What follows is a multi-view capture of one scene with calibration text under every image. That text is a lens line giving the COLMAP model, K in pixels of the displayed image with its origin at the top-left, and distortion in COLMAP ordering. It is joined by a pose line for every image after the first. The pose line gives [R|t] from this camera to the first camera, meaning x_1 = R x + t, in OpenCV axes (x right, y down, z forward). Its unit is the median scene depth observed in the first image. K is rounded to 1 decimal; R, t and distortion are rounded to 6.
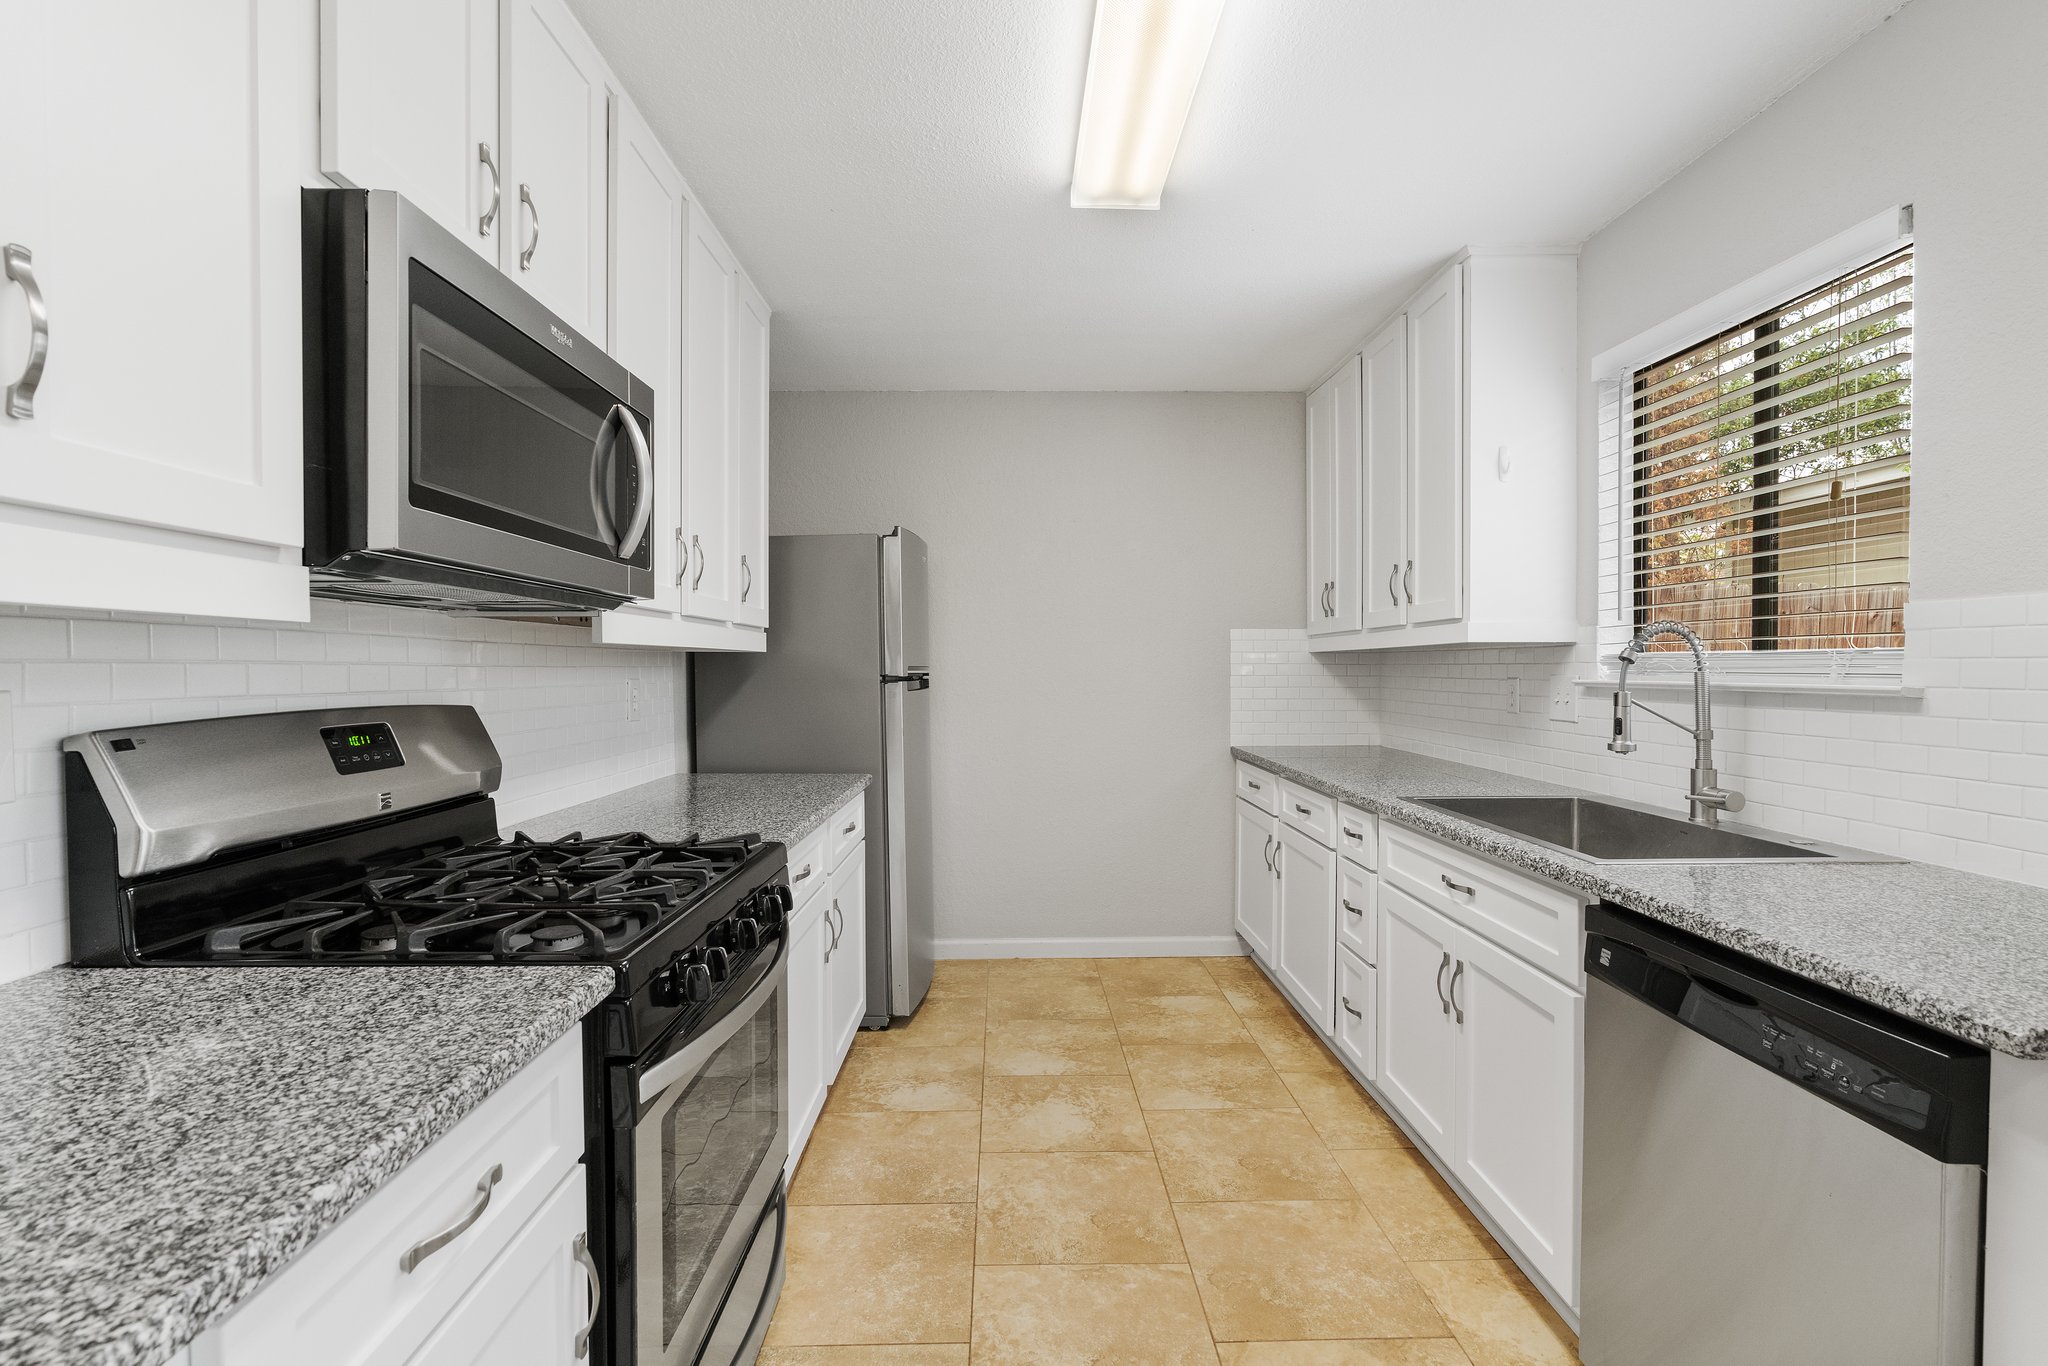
lens RADIAL K [[928.4, 0, 1030.9], [0, 928.4, 682.9], [0, 0, 1]] dist [-0.007281, 0.001157]
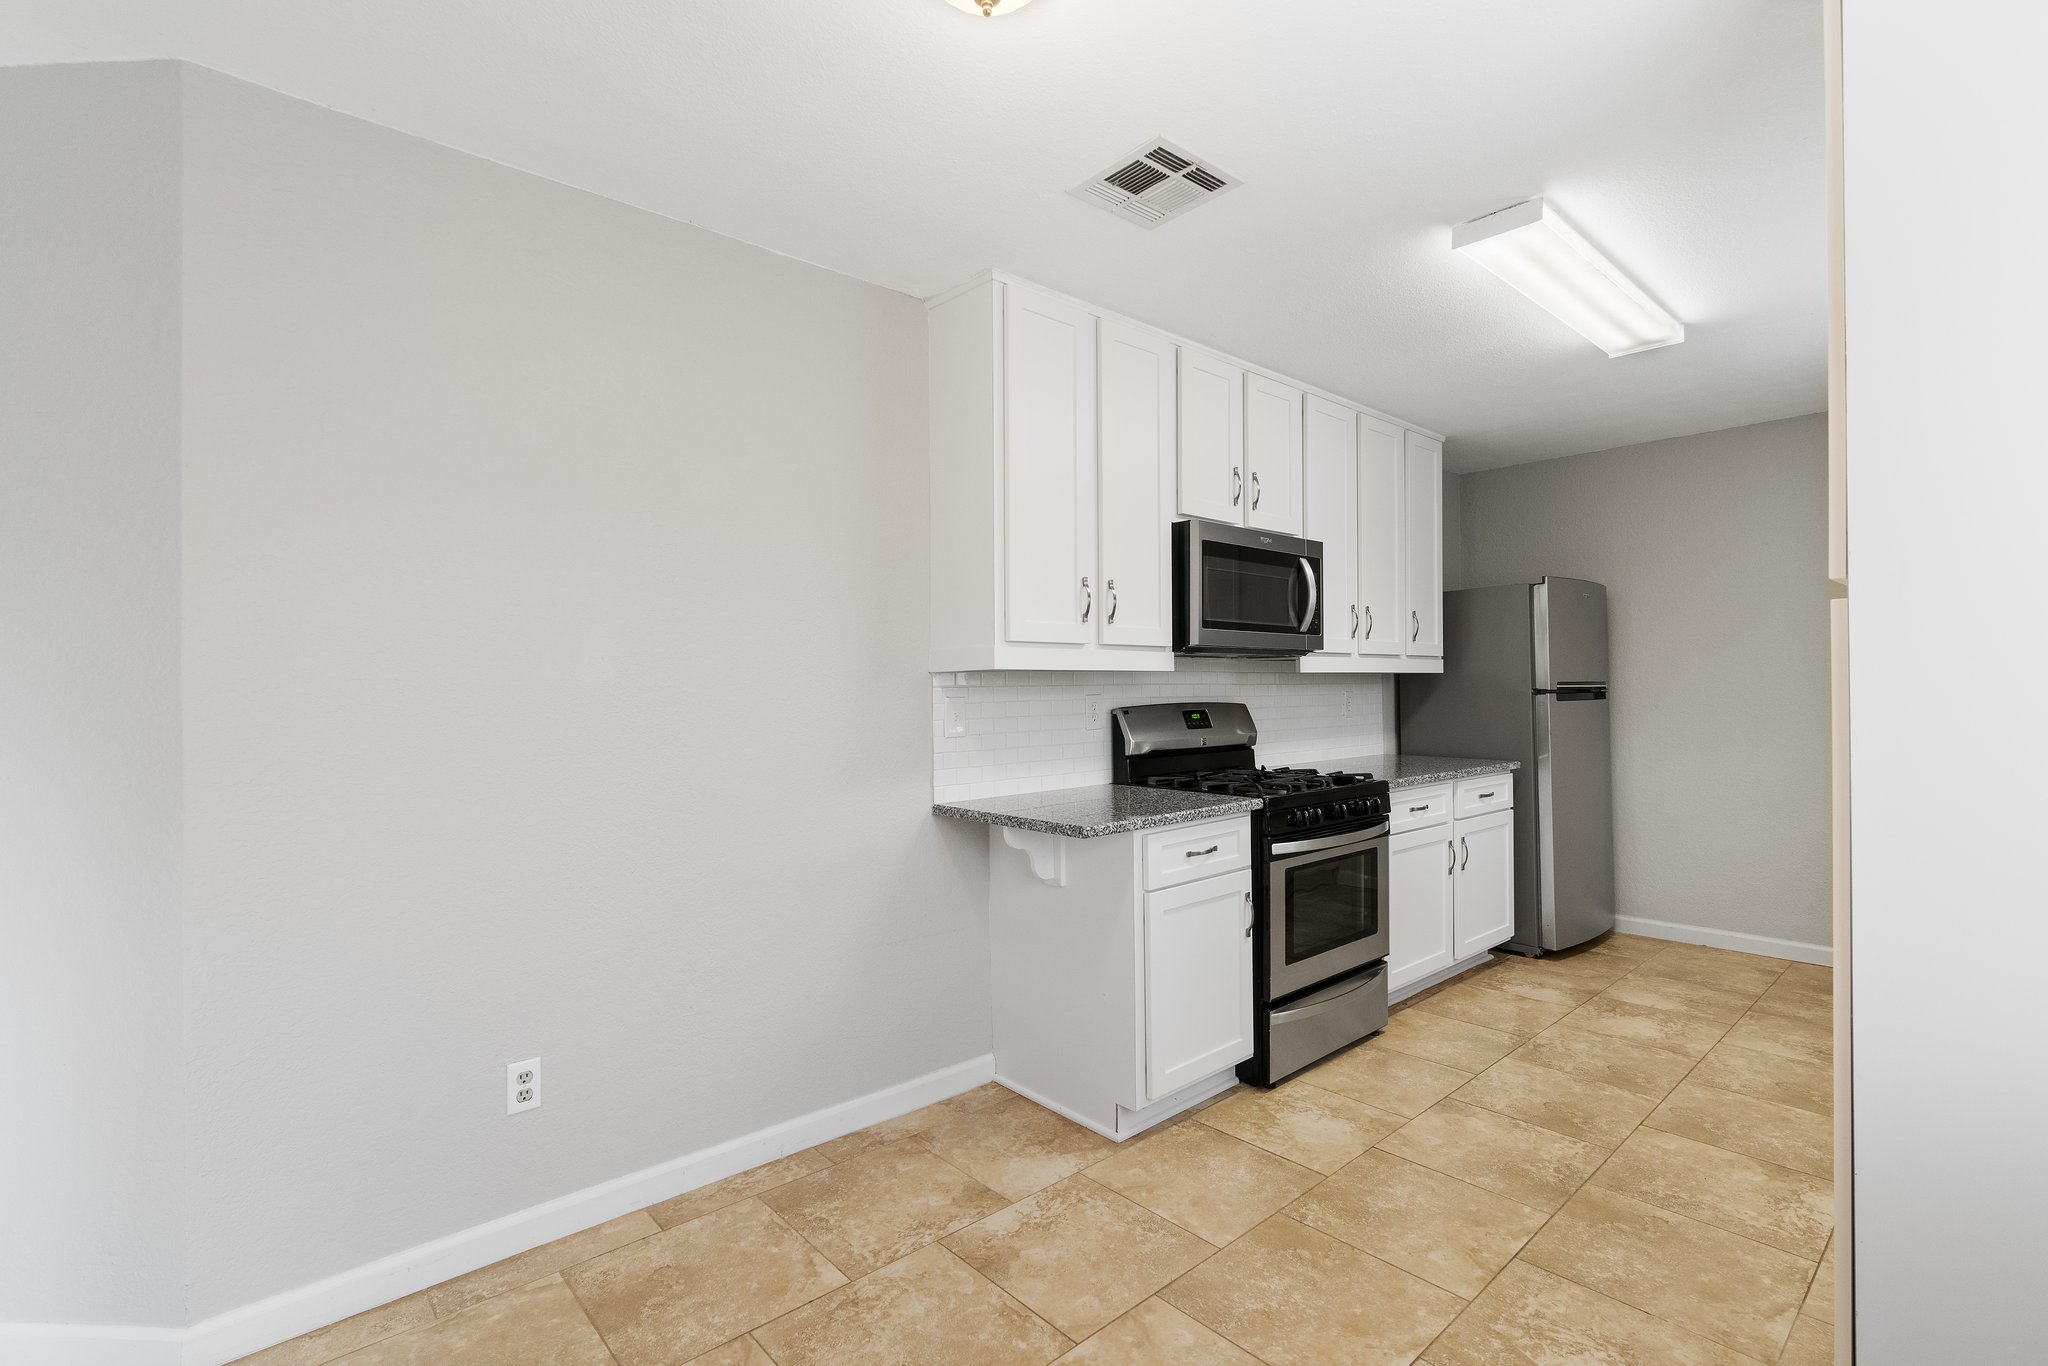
lens RADIAL K [[928.4, 0, 1026.8], [0, 928.4, 685.3], [0, 0, 1]] dist [-0.007281, 0.001157]
pose [[0.650616, -0.004278, -0.759395, 0.671074], [-0.004857, 0.999940, -0.009795, 0.006078], [0.759392, 0.010061, 0.650556, -0.739153]]
